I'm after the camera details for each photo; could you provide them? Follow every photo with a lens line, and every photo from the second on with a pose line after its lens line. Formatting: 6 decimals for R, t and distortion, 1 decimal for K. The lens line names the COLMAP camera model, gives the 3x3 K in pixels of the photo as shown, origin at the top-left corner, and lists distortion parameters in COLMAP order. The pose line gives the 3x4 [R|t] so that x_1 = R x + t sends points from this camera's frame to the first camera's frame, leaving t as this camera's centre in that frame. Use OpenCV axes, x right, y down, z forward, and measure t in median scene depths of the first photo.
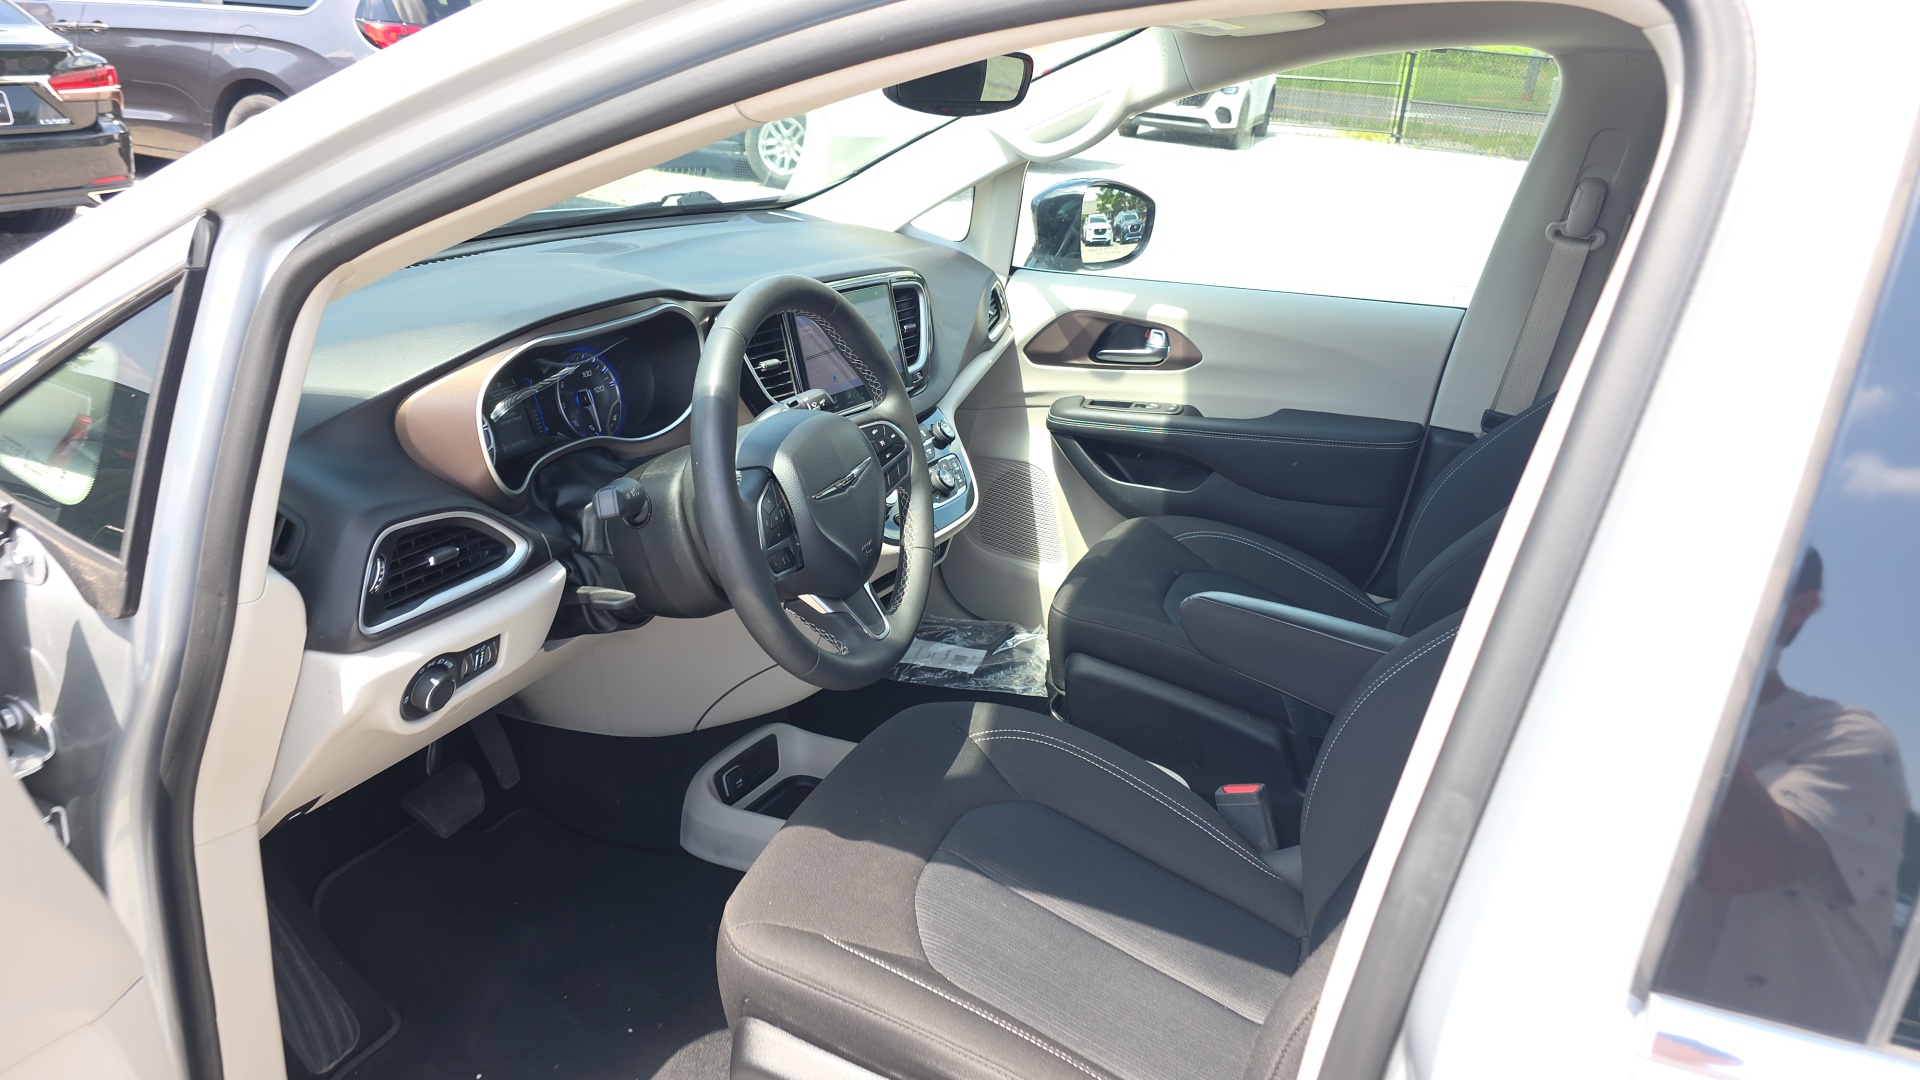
lens RADIAL K [[1299.0, 0, 956.4], [0, 1299.0, 533.7], [0, 0, 1]] dist [-0.002783, -0.007125]
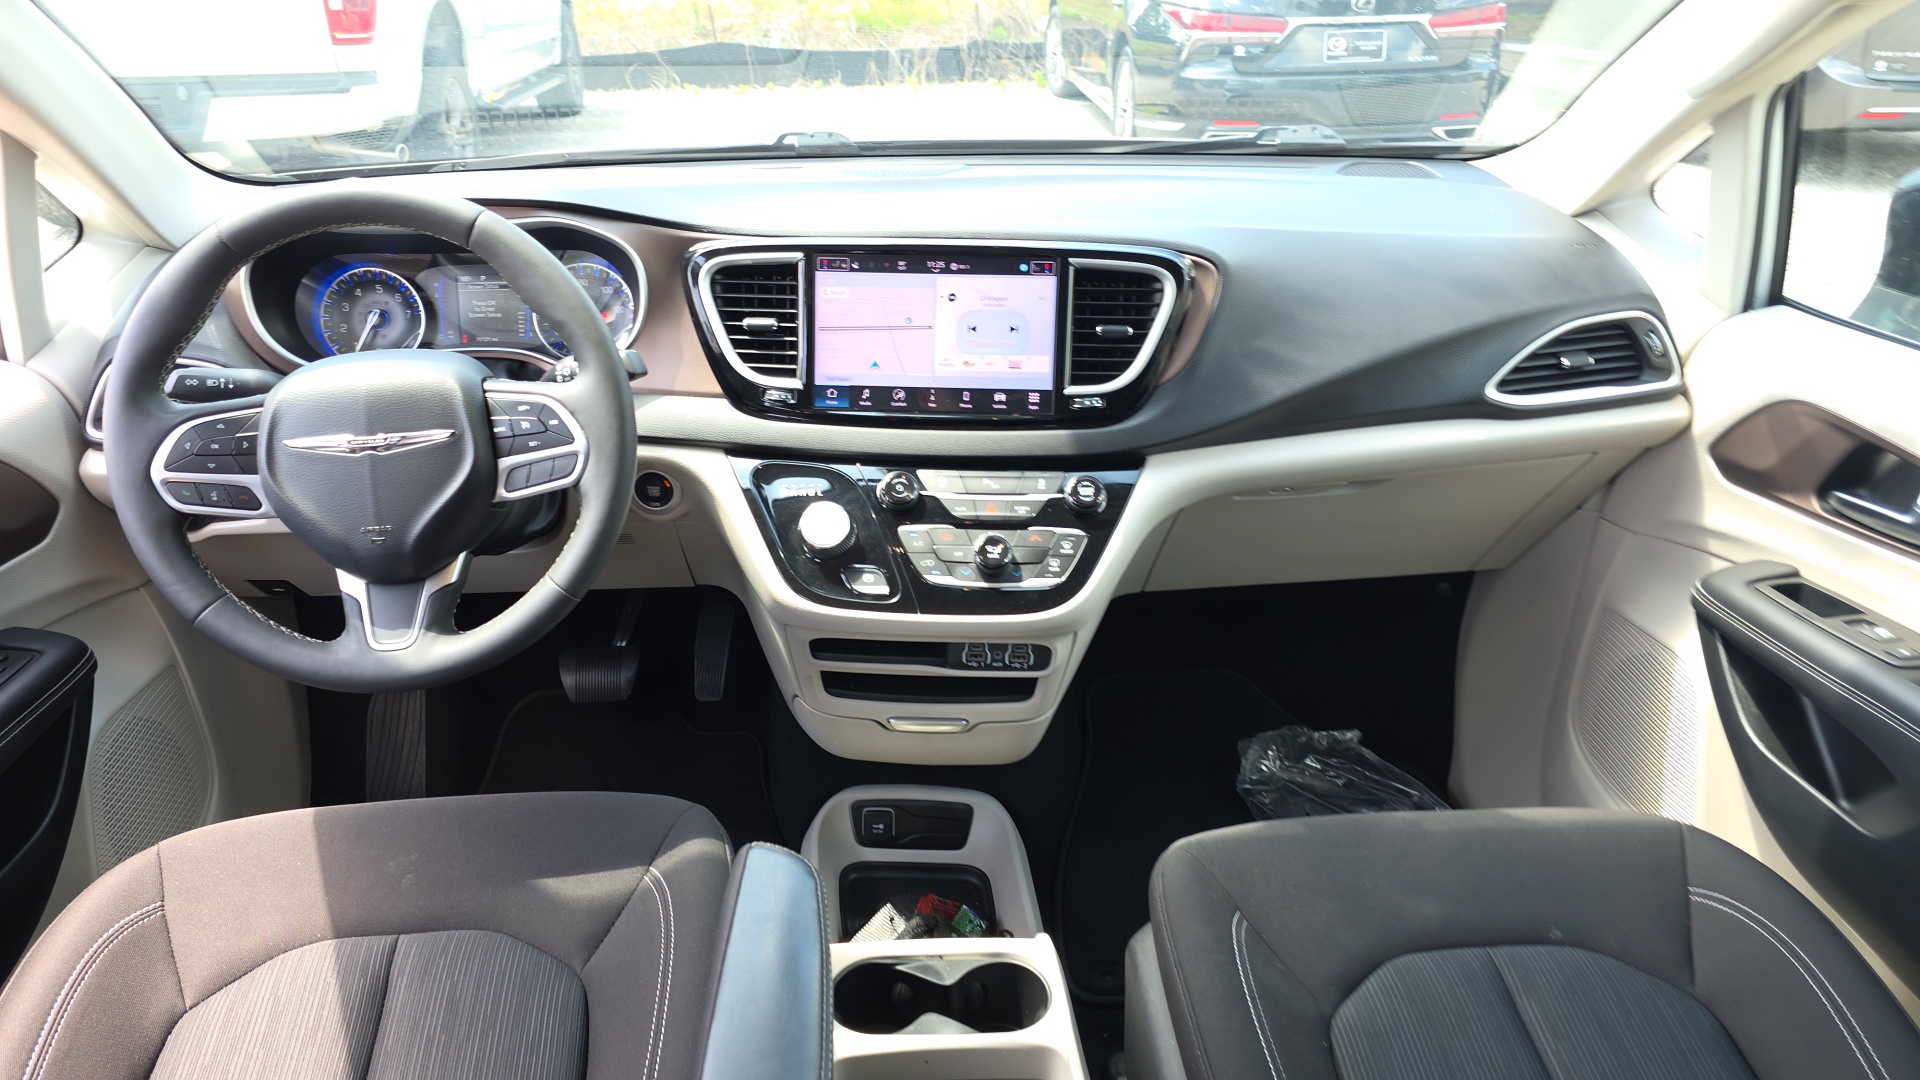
lens RADIAL K [[1302.0, 0, 916.5], [0, 1302.0, 517.6], [0, 0, 1]] dist [0.087403, -0.116690]
pose [[0.422853, 0.302533, -0.854206, 0.391167], [-0.289840, 0.938263, 0.188825, -0.124282], [0.858596, 0.167738, 0.484434, 0.458084]]
